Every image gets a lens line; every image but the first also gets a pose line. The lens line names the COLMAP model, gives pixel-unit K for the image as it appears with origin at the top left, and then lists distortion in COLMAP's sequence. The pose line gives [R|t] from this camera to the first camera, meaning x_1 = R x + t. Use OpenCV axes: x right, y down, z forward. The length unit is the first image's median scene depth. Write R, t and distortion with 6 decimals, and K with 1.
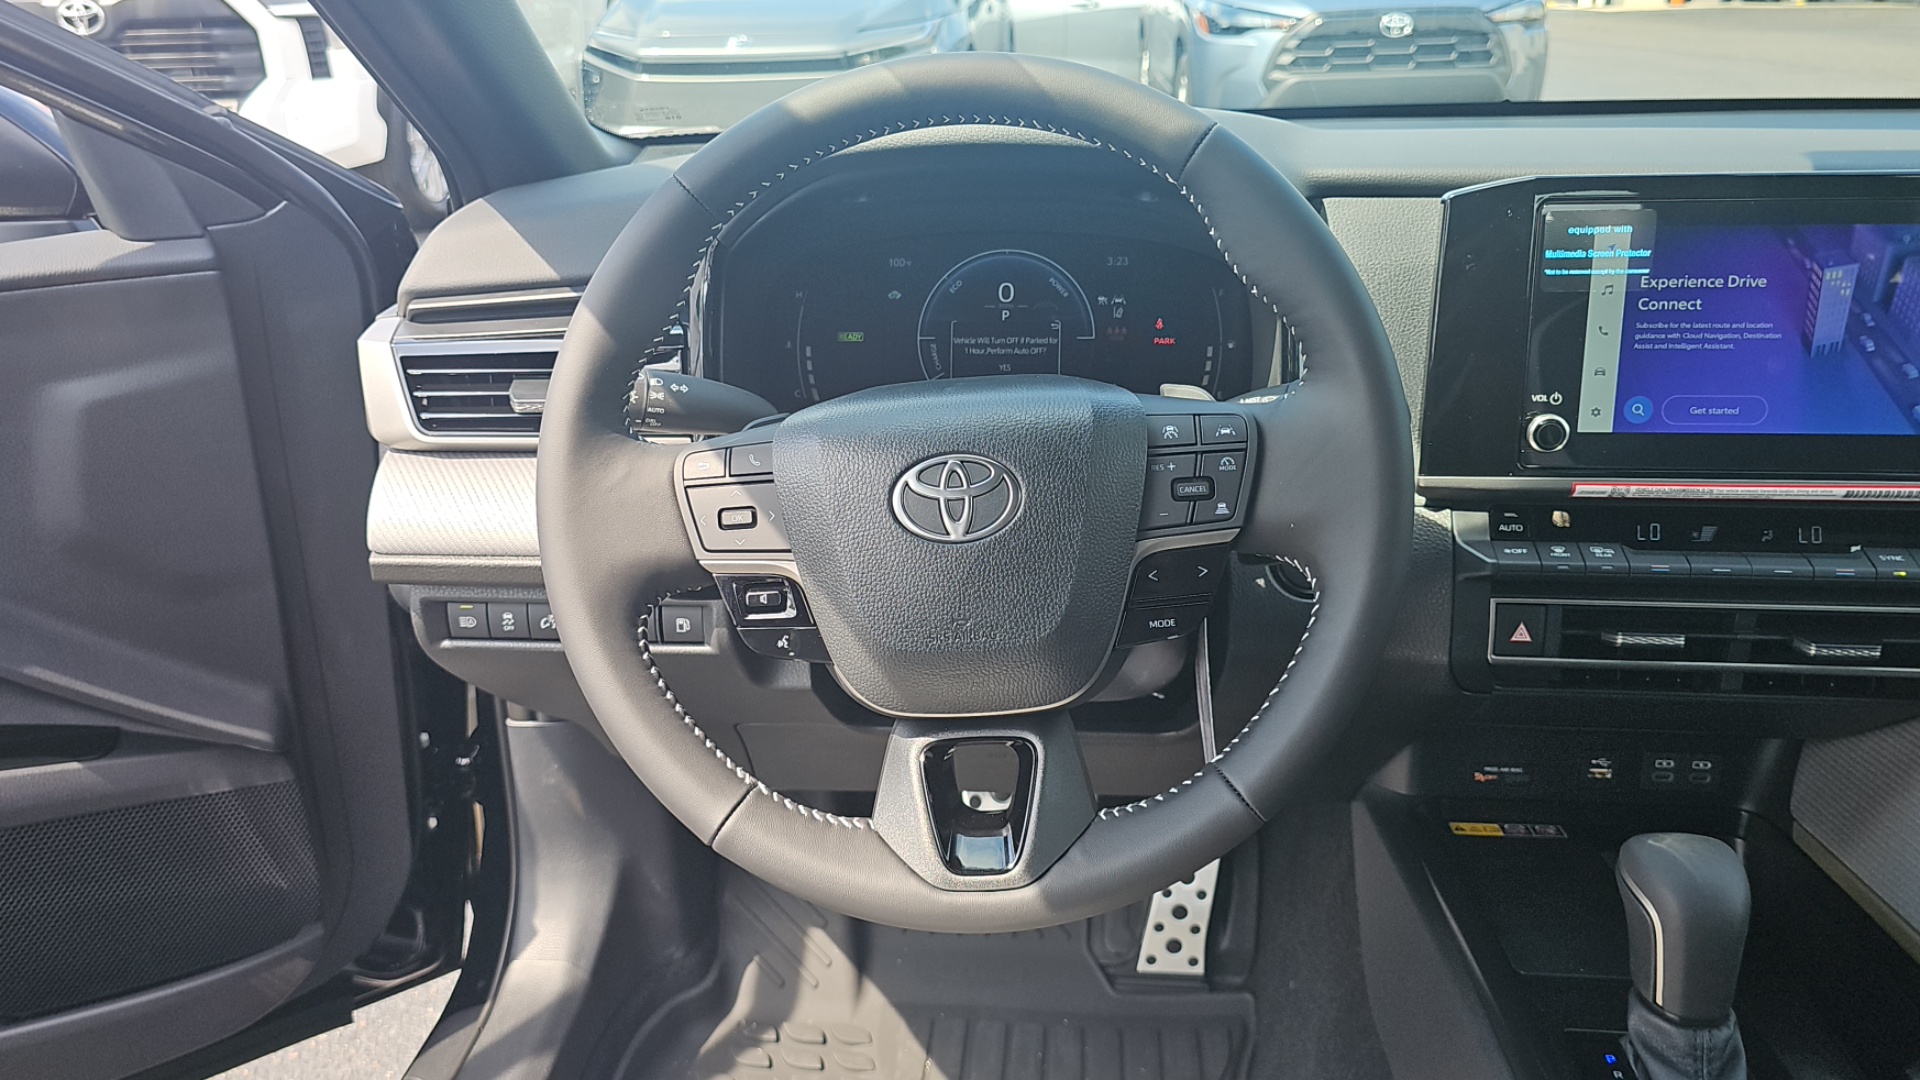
lens RADIAL K [[1391.5, 0, 945.4], [0, 1391.5, 534.6], [0, 0, 1]] dist [0.035635, -0.048856]
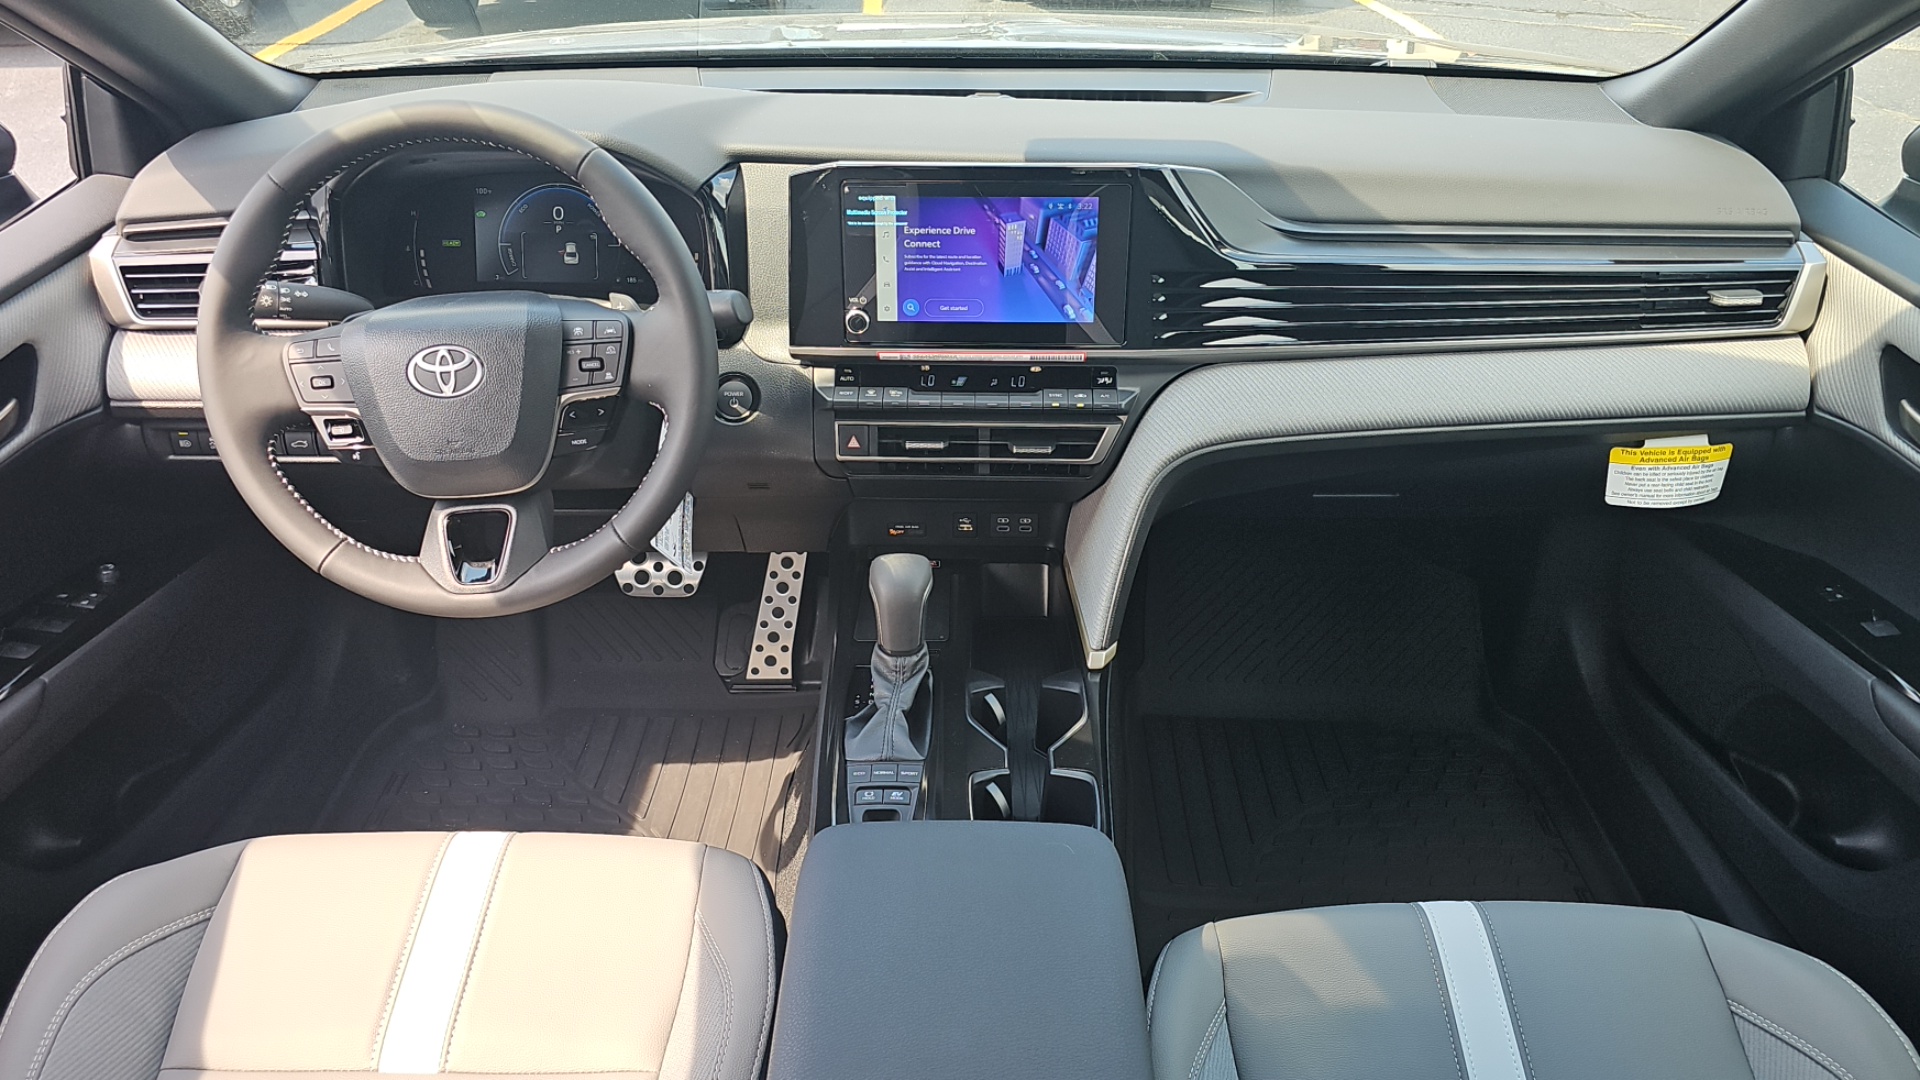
lens RADIAL K [[1391.5, 0, 987.1], [0, 1391.5, 539.7], [0, 0, 1]] dist [0.035635, -0.048856]
pose [[0.994138, -0.021466, 0.105969, 0.398054], [0.005439, 0.988781, 0.149276, -0.061557], [-0.107984, -0.147825, 0.983101, -0.666560]]
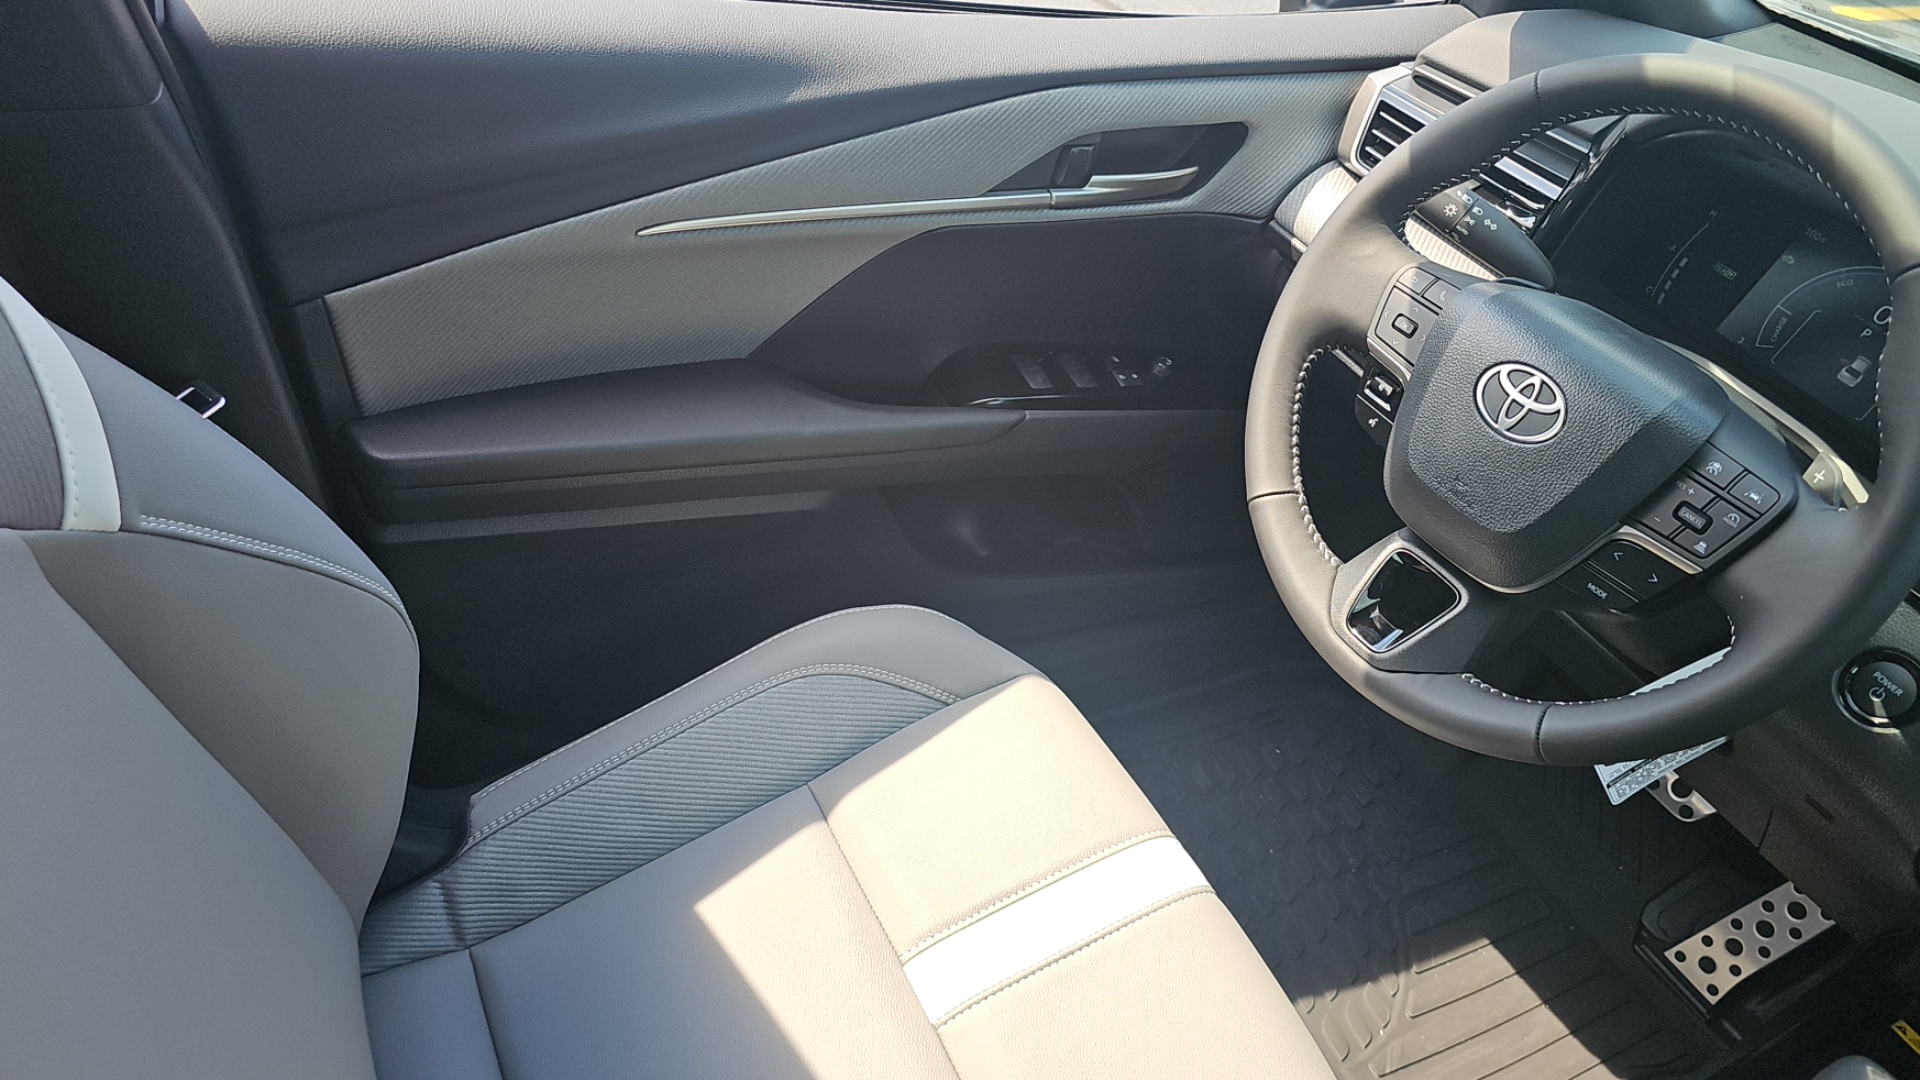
lens RADIAL K [[1391.5, 0, 984.0], [0, 1391.5, 510.3], [0, 0, 1]] dist [0.035635, -0.048856]
pose [[0.542772, 0.620075, -0.566485, 0.422886], [-0.490814, 0.781504, 0.385167, -0.162031], [0.681543, 0.068981, 0.728520, -0.198629]]
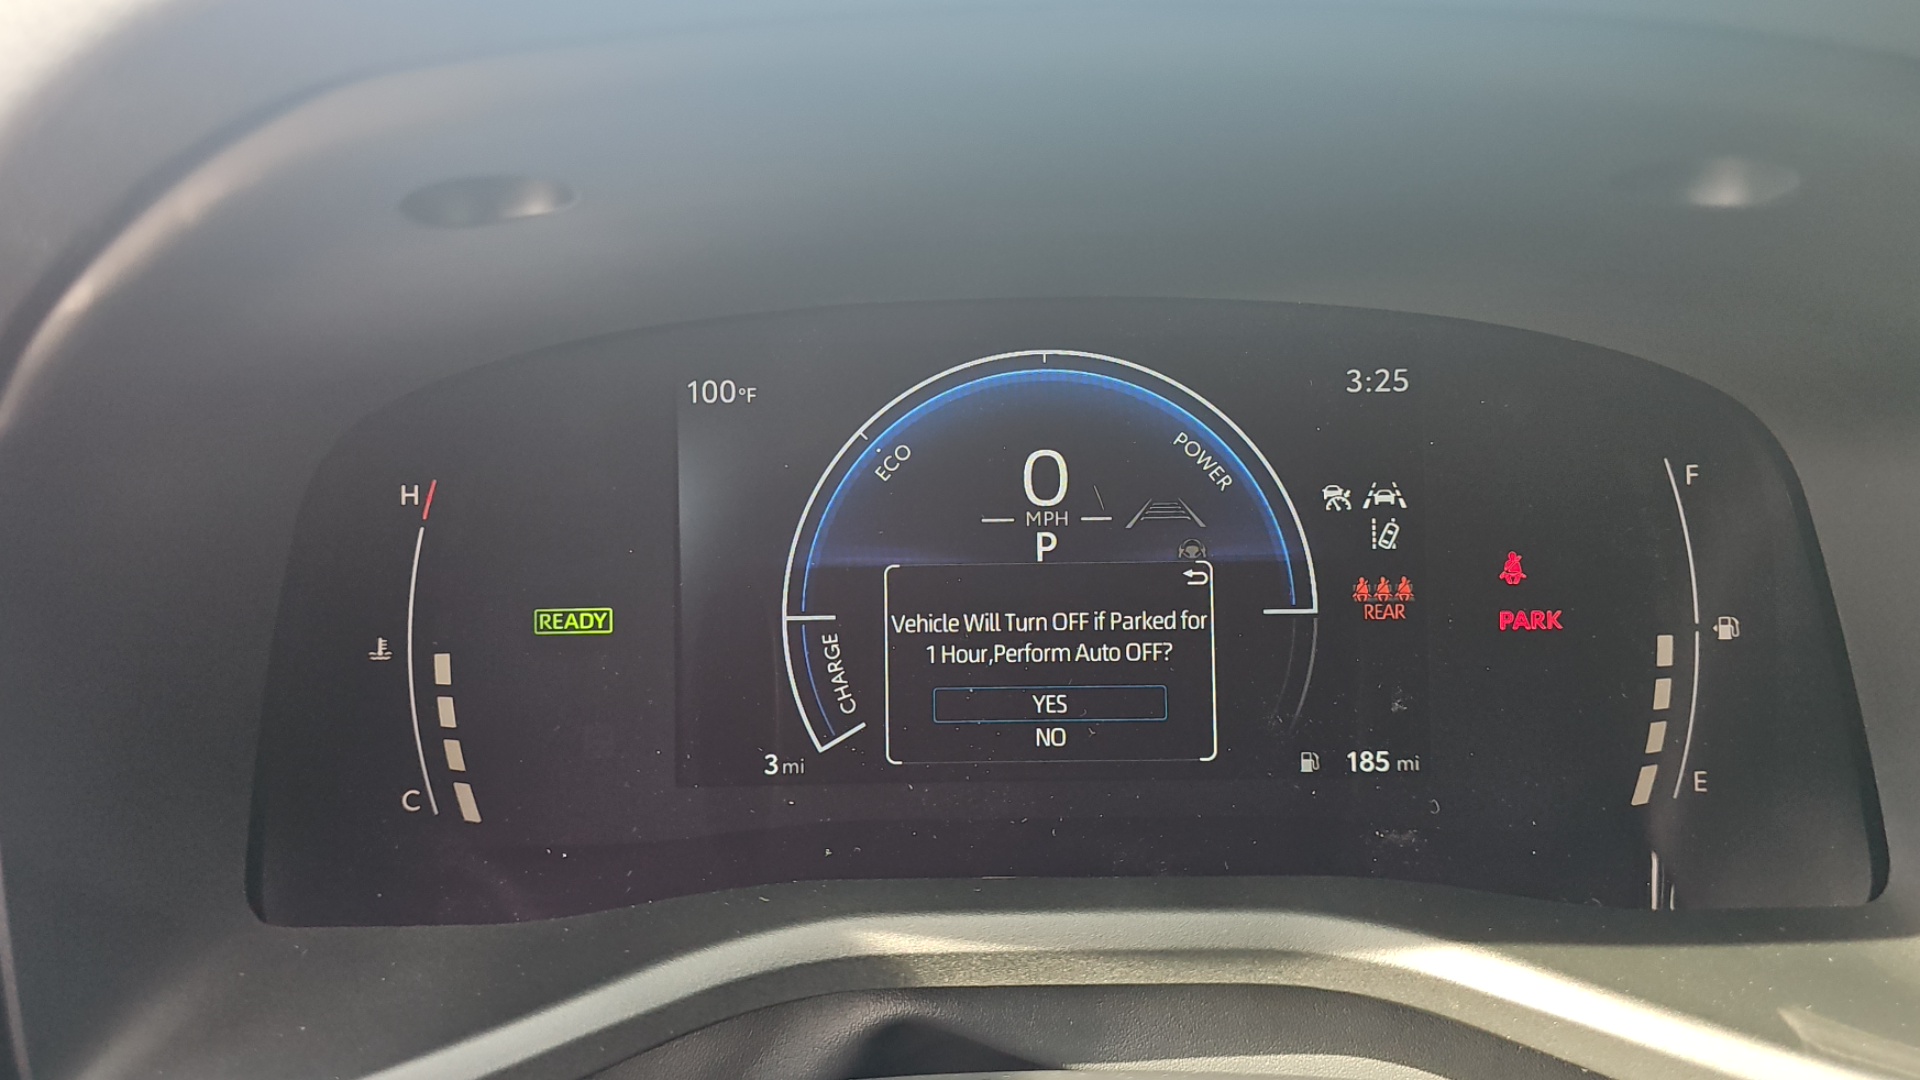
lens RADIAL K [[1391.5, 0, 964.3], [0, 1391.5, 545.2], [0, 0, 1]] dist [0.035635, -0.048856]
pose [[0.994329, -0.029002, 0.102314, -0.012443], [0.029349, 0.999567, -0.001888, -0.190002], [-0.102215, 0.004880, 0.994750, 0.808583]]
